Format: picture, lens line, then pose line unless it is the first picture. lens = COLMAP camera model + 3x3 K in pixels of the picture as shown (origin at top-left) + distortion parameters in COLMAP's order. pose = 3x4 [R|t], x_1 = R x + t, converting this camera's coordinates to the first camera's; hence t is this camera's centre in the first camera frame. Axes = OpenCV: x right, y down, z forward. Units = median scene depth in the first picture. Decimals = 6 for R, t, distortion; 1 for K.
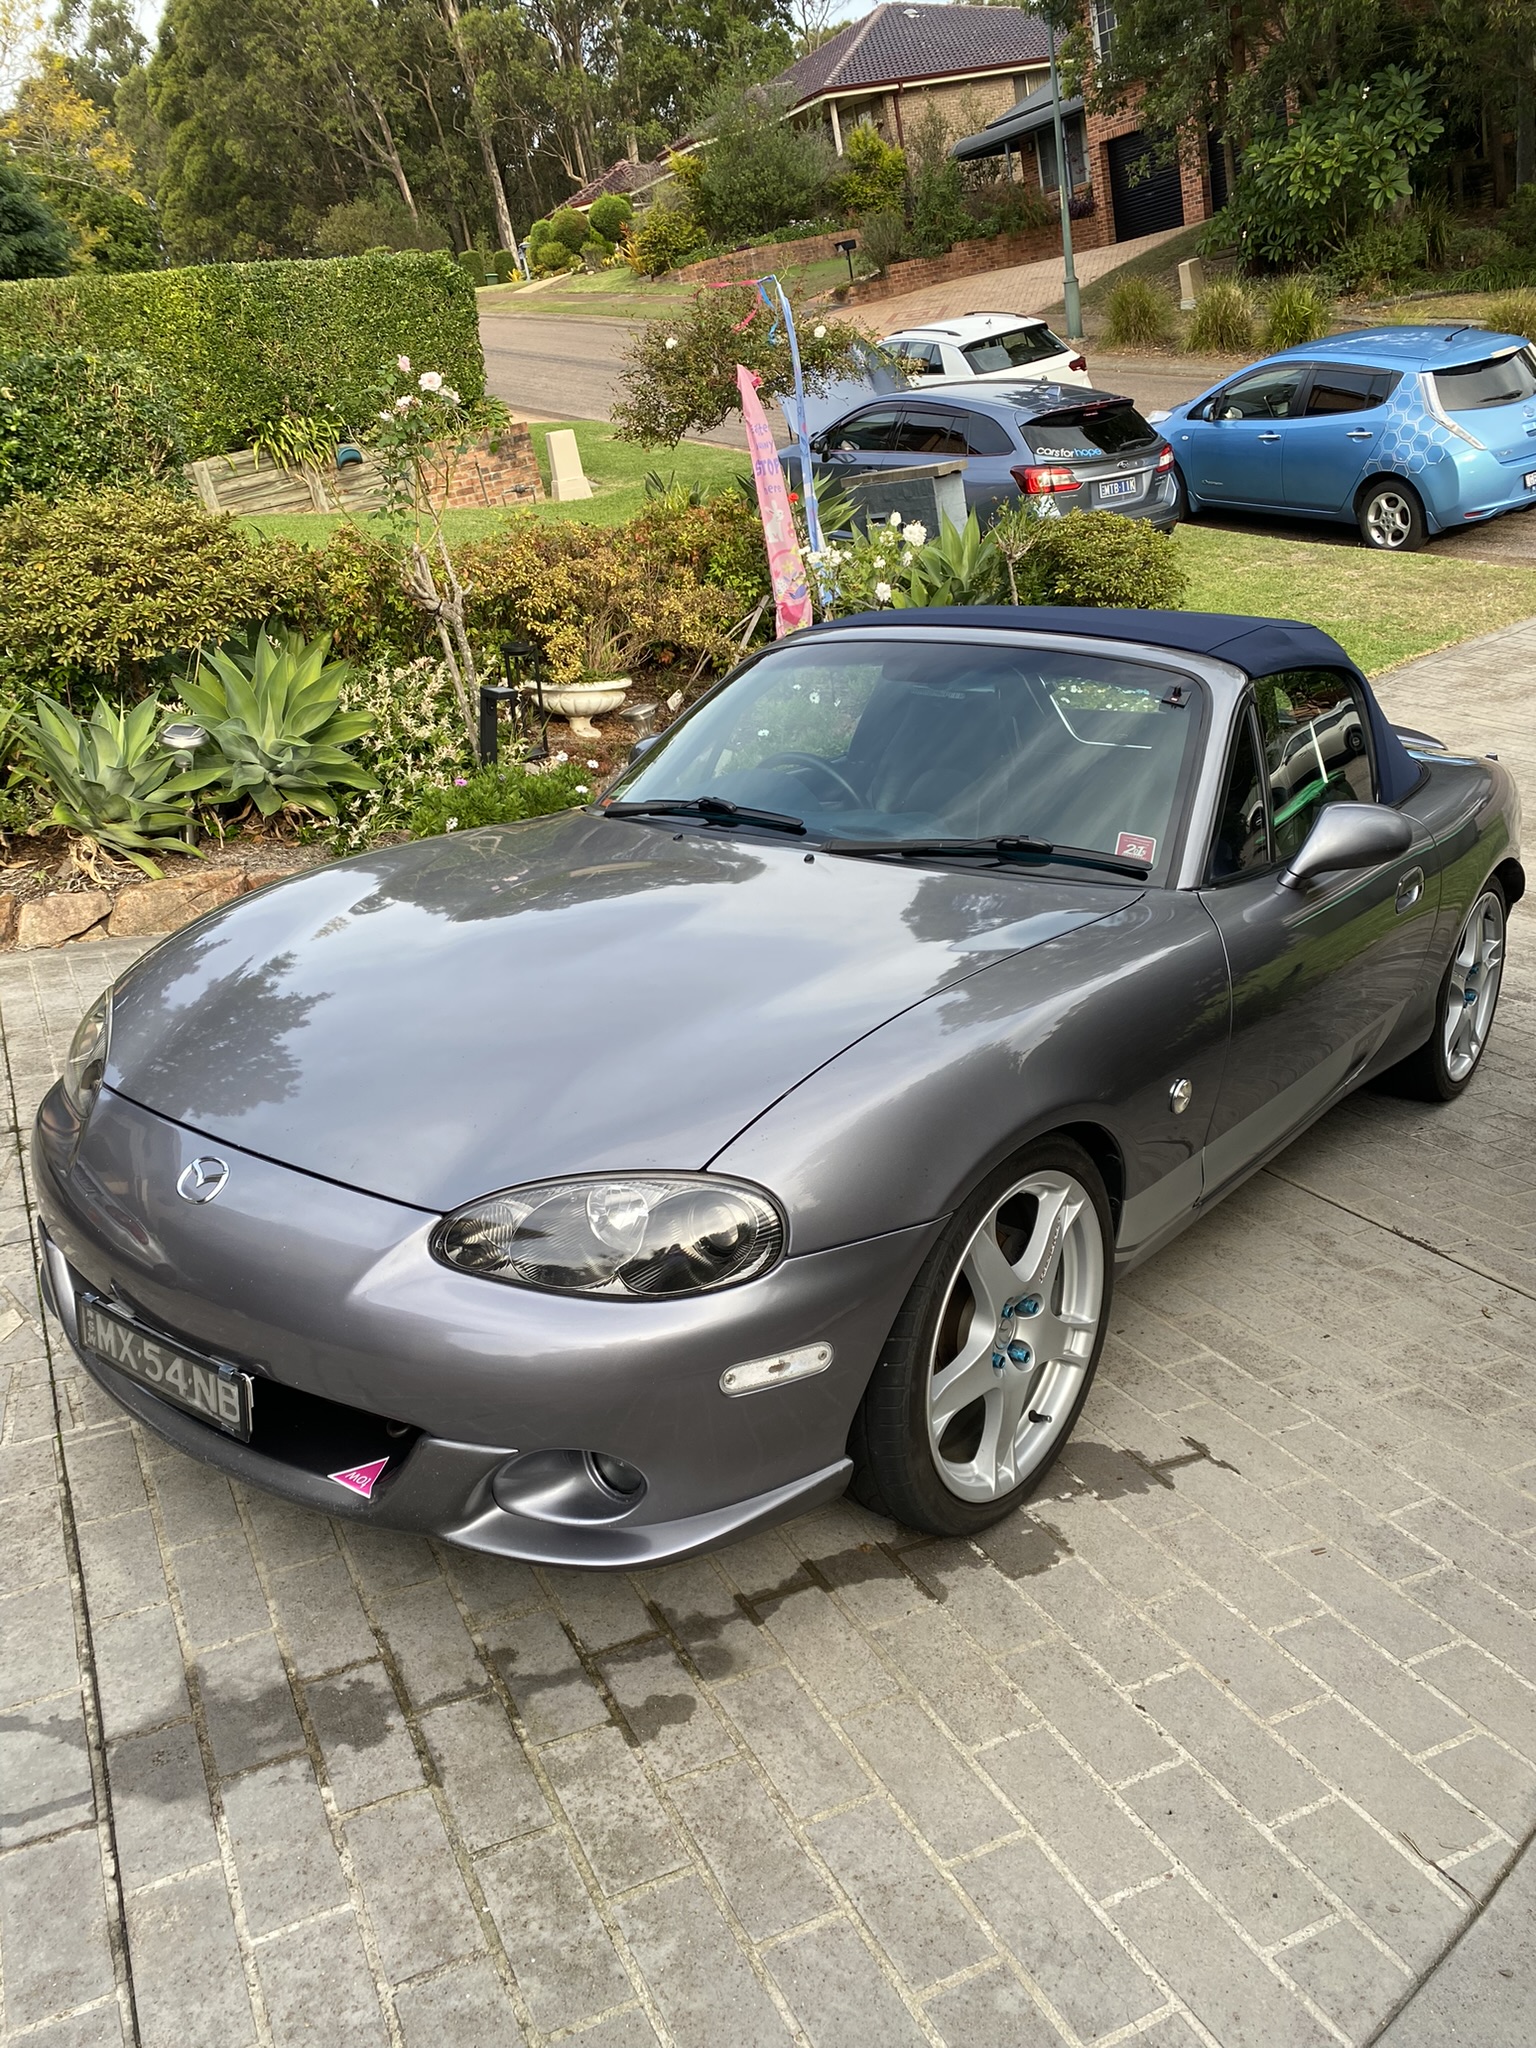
lens RADIAL K [[1605.5, 0, 755.2], [0, 1605.5, 1025.4], [0, 0, 1]] dist [0.035015, -0.017161]
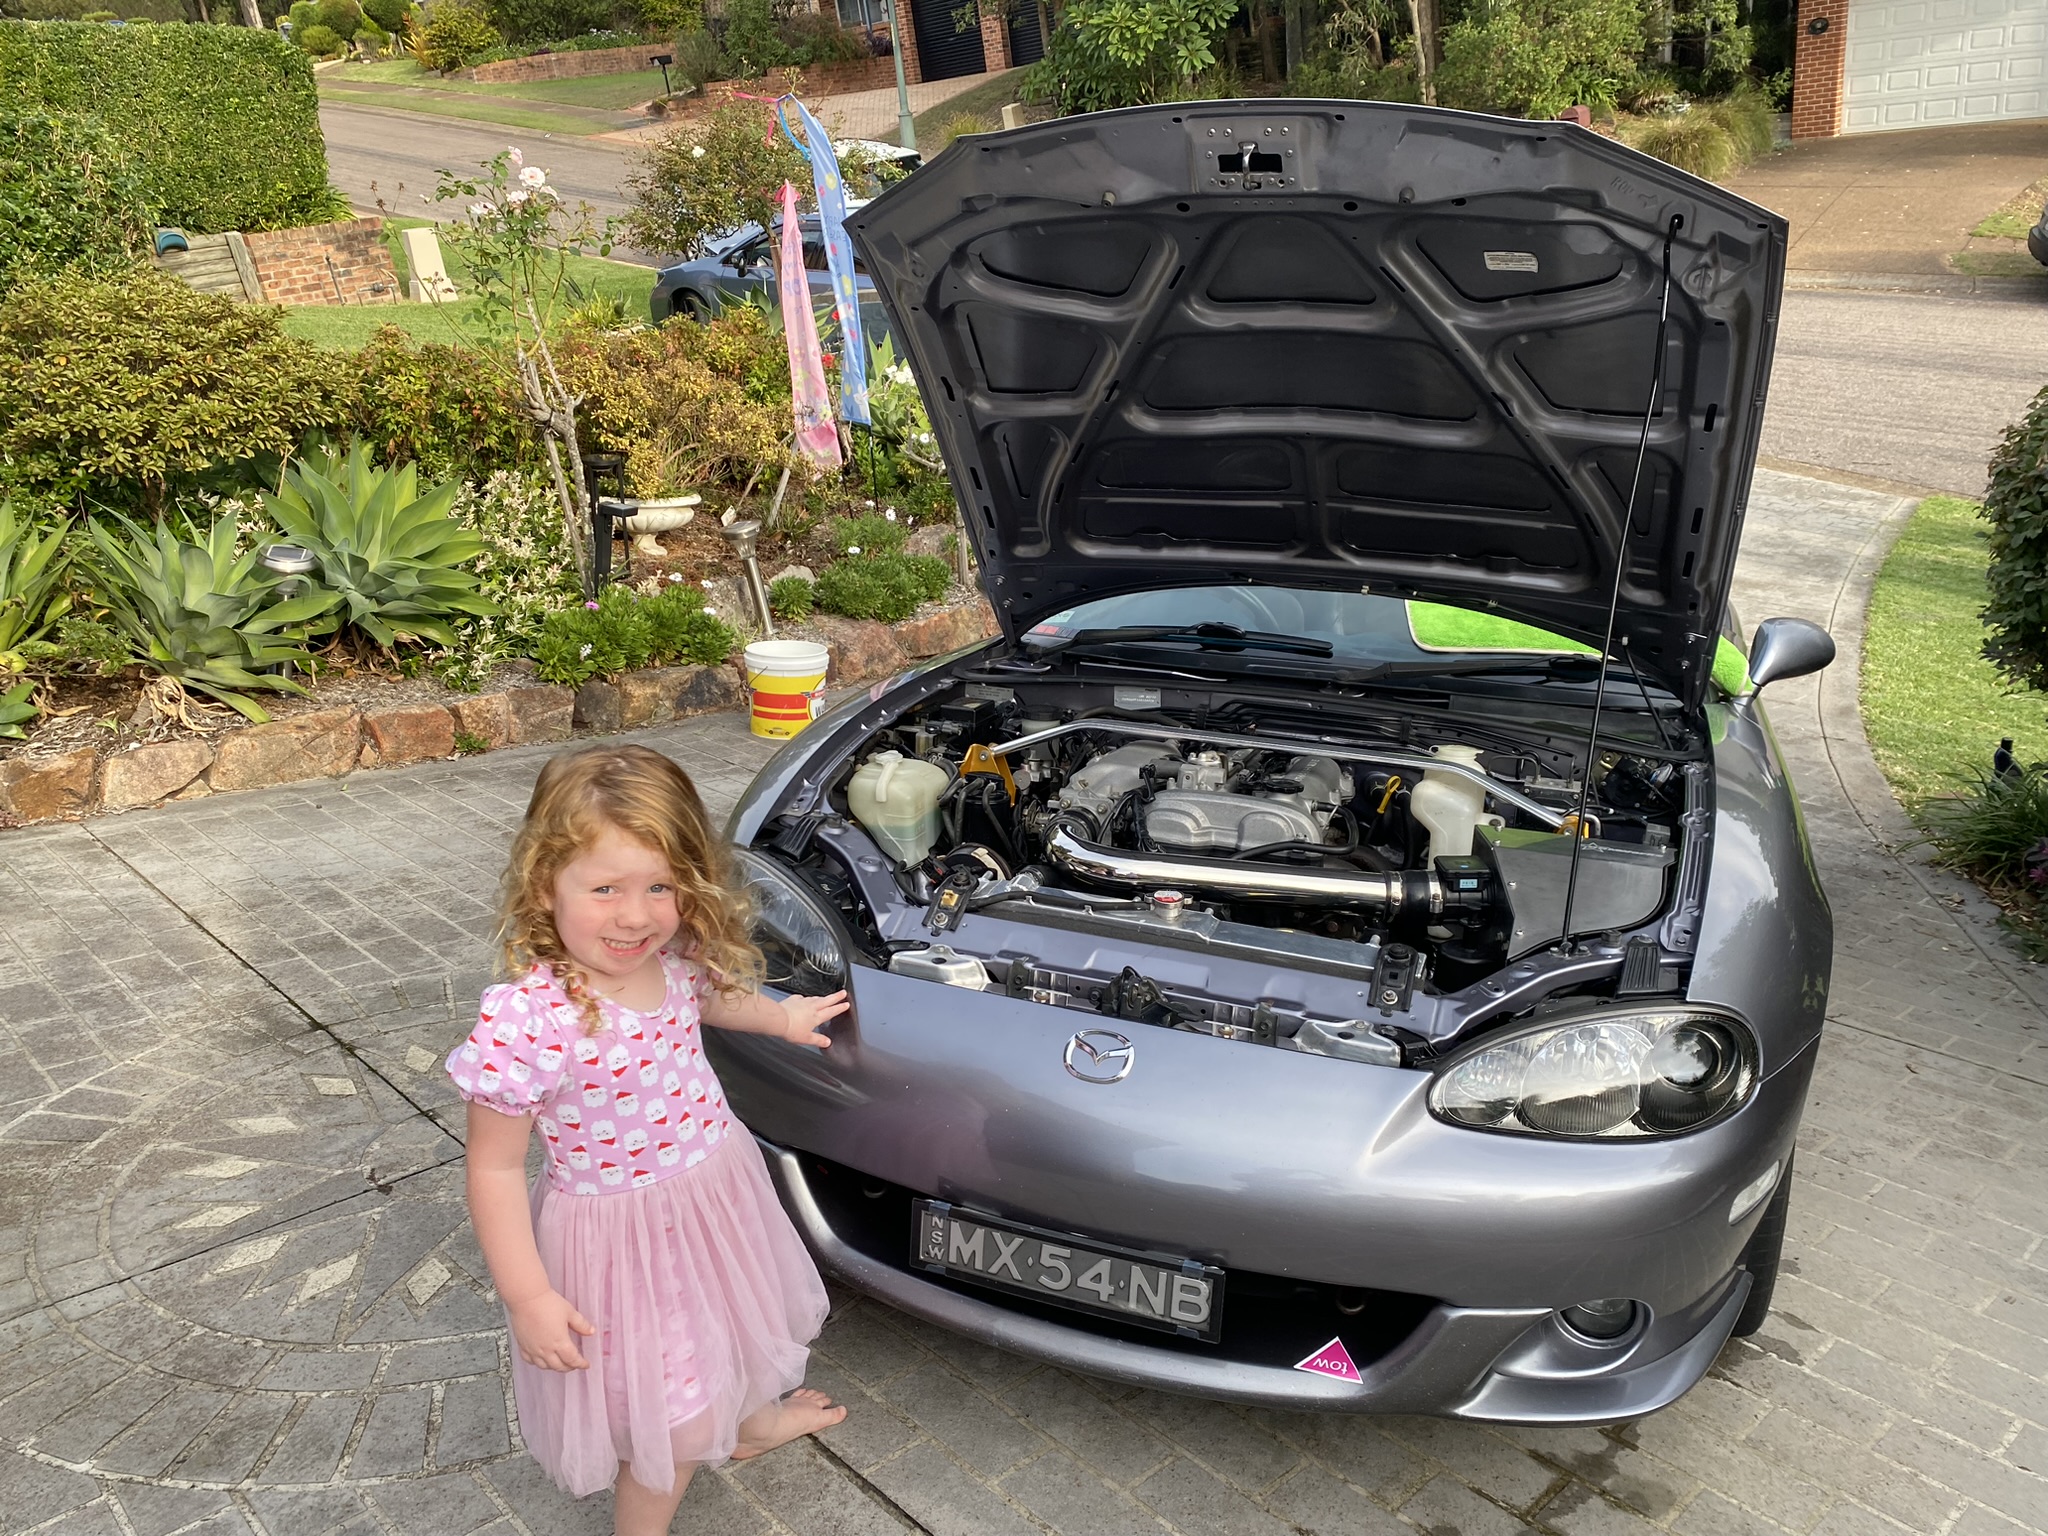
lens RADIAL K [[1605.5, 0, 1016.7], [0, 1605.5, 767.4], [0, 0, 1]] dist [0.035015, -0.017161]
pose [[0.953380, -0.043334, 0.298645, -0.198580], [0.056228, 0.997814, -0.034716, -0.011403], [-0.296488, 0.049890, 0.953733, 0.044919]]
